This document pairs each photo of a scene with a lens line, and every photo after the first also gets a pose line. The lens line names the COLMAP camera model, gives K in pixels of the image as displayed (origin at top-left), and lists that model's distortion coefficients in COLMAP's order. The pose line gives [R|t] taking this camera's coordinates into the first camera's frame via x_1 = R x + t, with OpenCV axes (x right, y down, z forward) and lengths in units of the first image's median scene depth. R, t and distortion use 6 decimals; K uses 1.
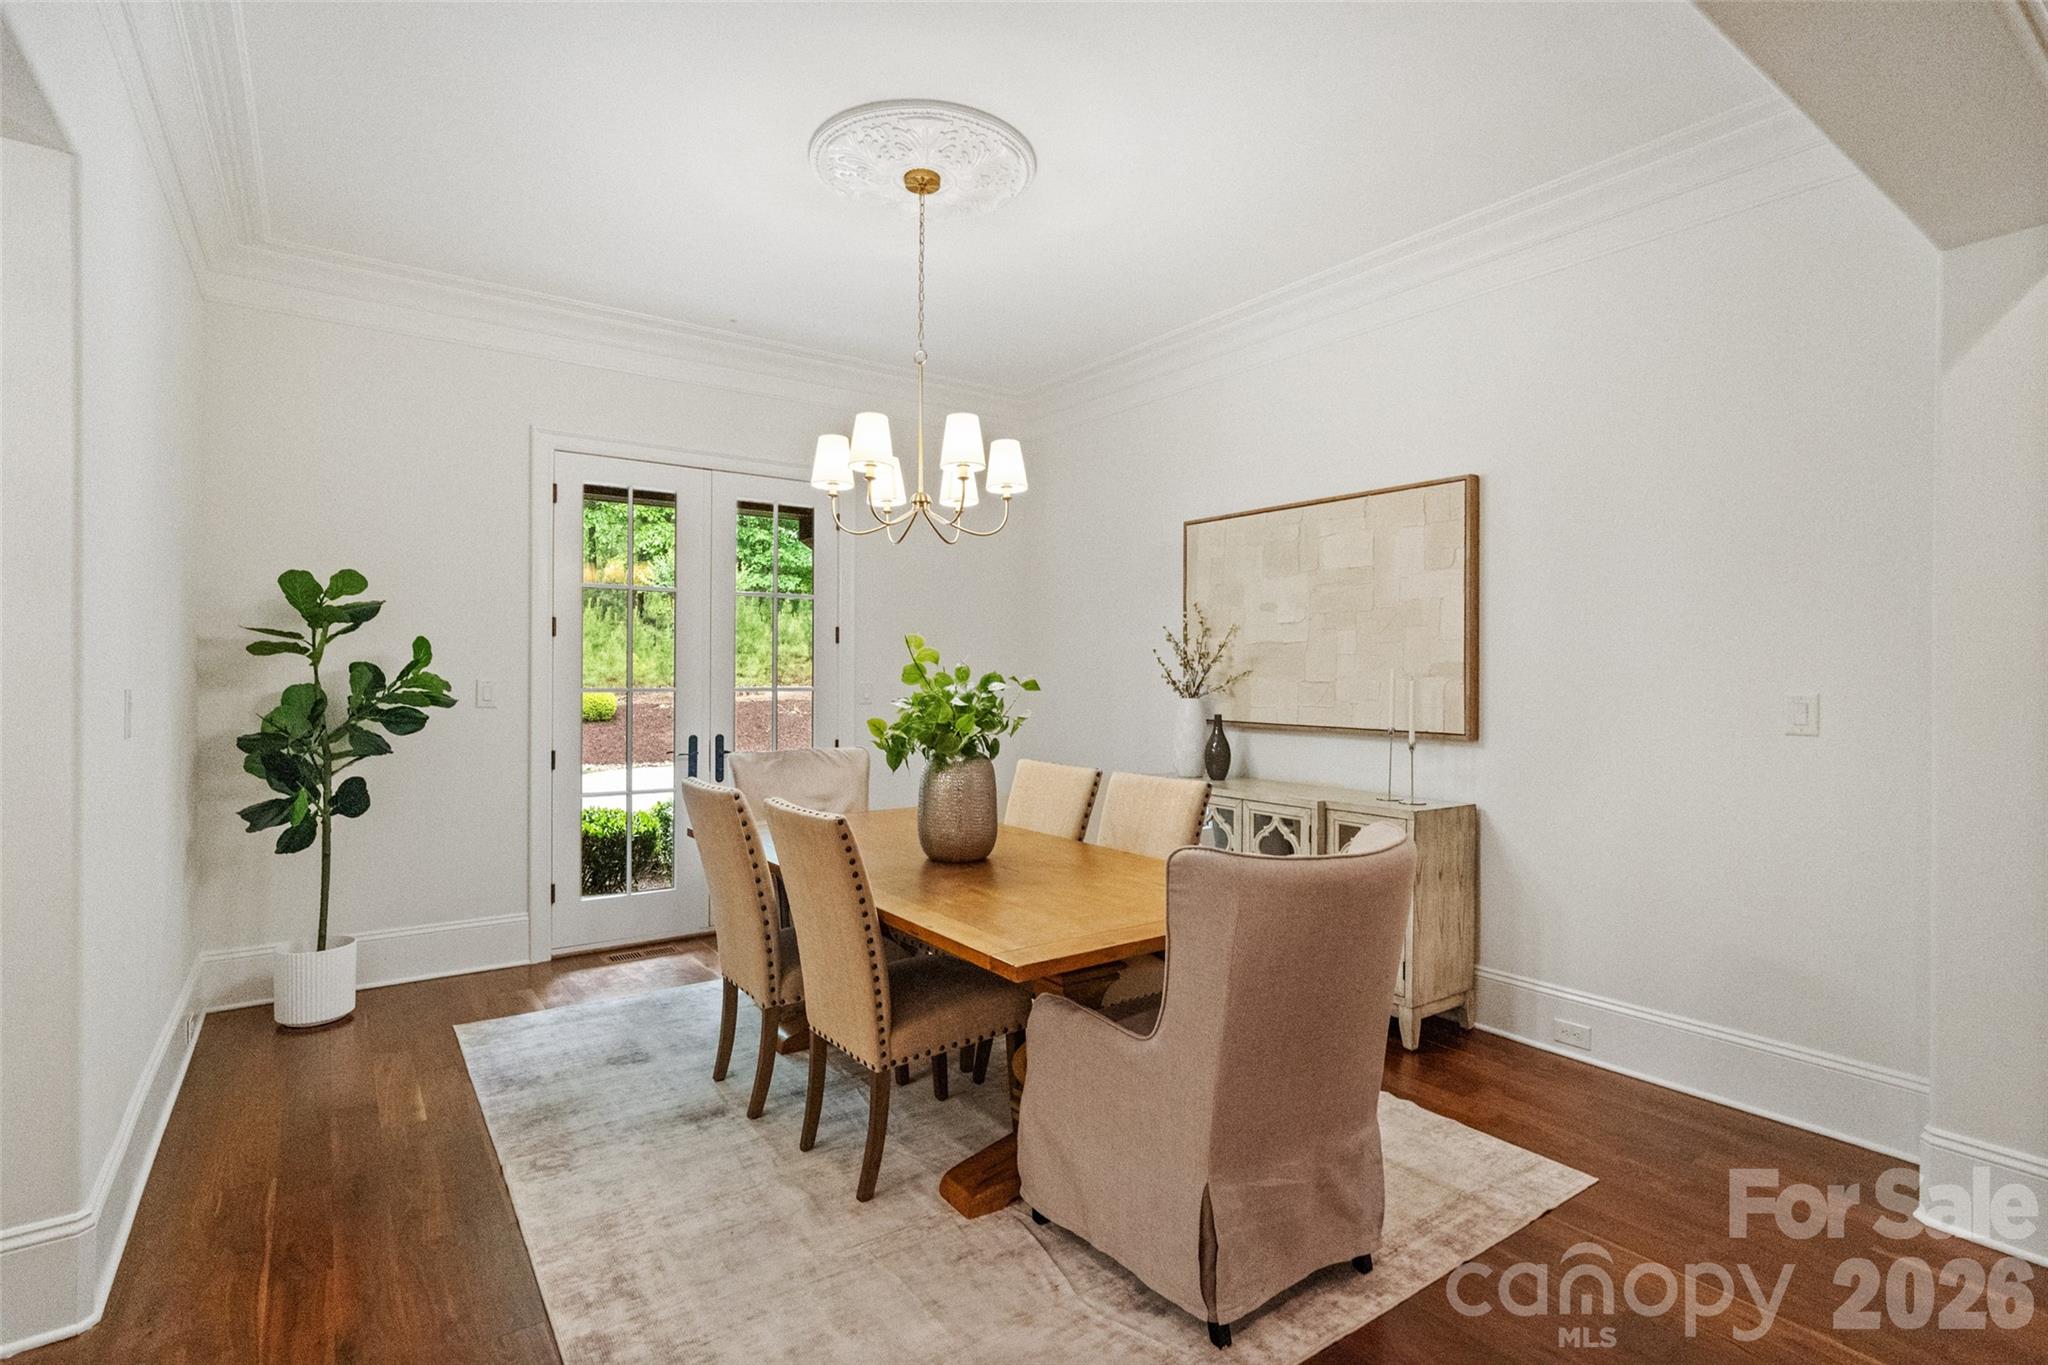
lens RADIAL K [[985.3, 0, 1036.3], [0, 985.3, 676.3], [0, 0, 1]] dist [-0.018033, 0.009868]
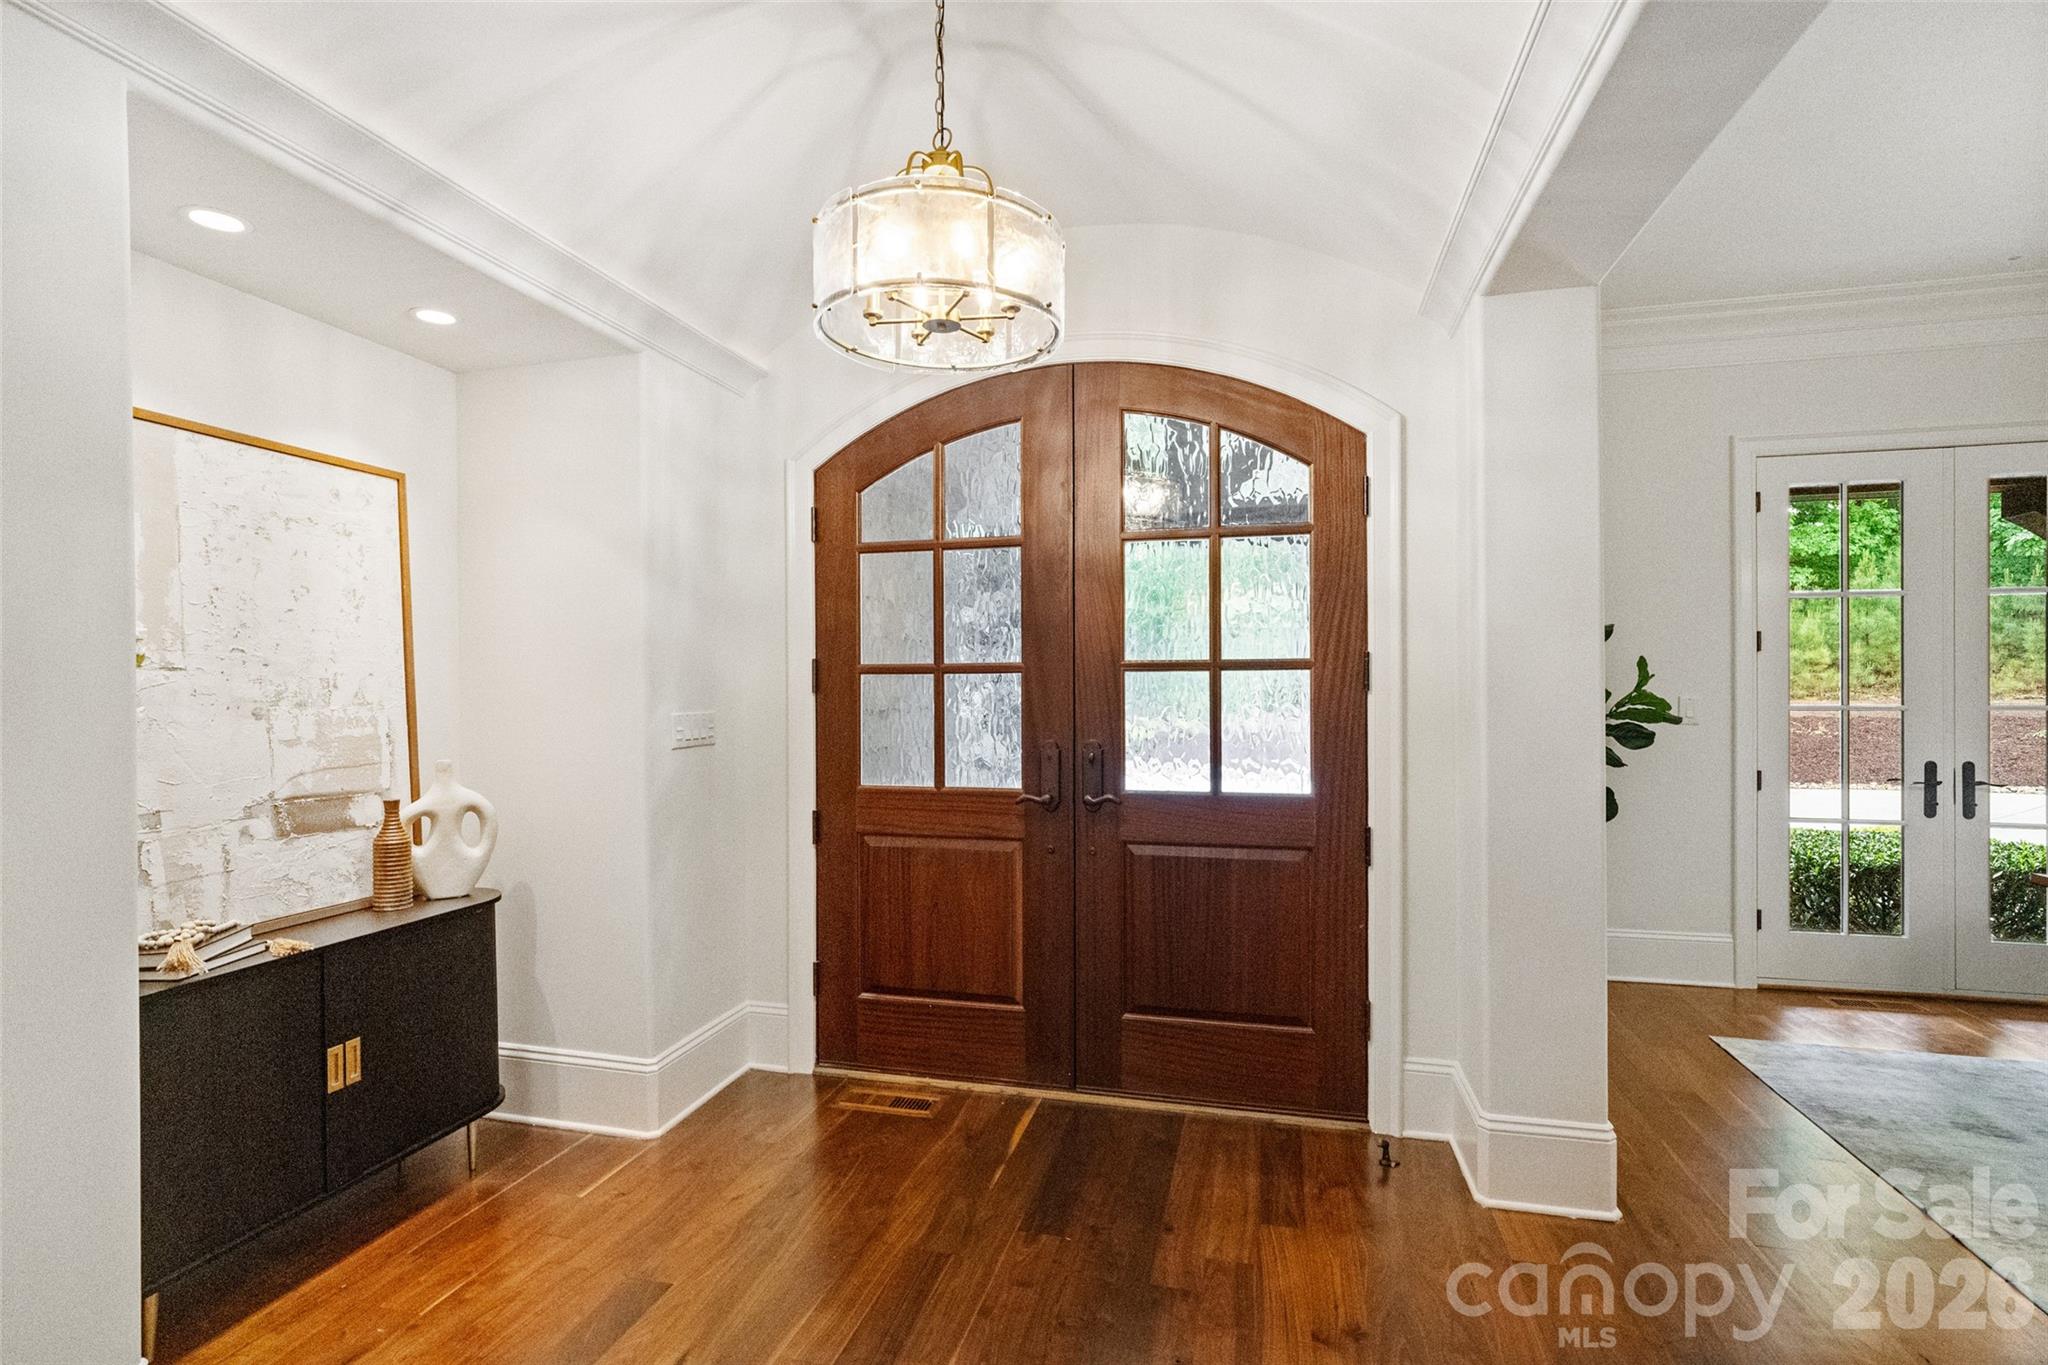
lens RADIAL K [[985.3, 0, 1007.5], [0, 985.3, 689.4], [0, 0, 1]] dist [-0.018033, 0.009868]
pose [[0.637129, -0.005250, -0.770740, -0.222981], [0.005832, 0.999981, -0.001991, -0.005995], [0.770735, -0.003227, 0.637147, -0.174638]]
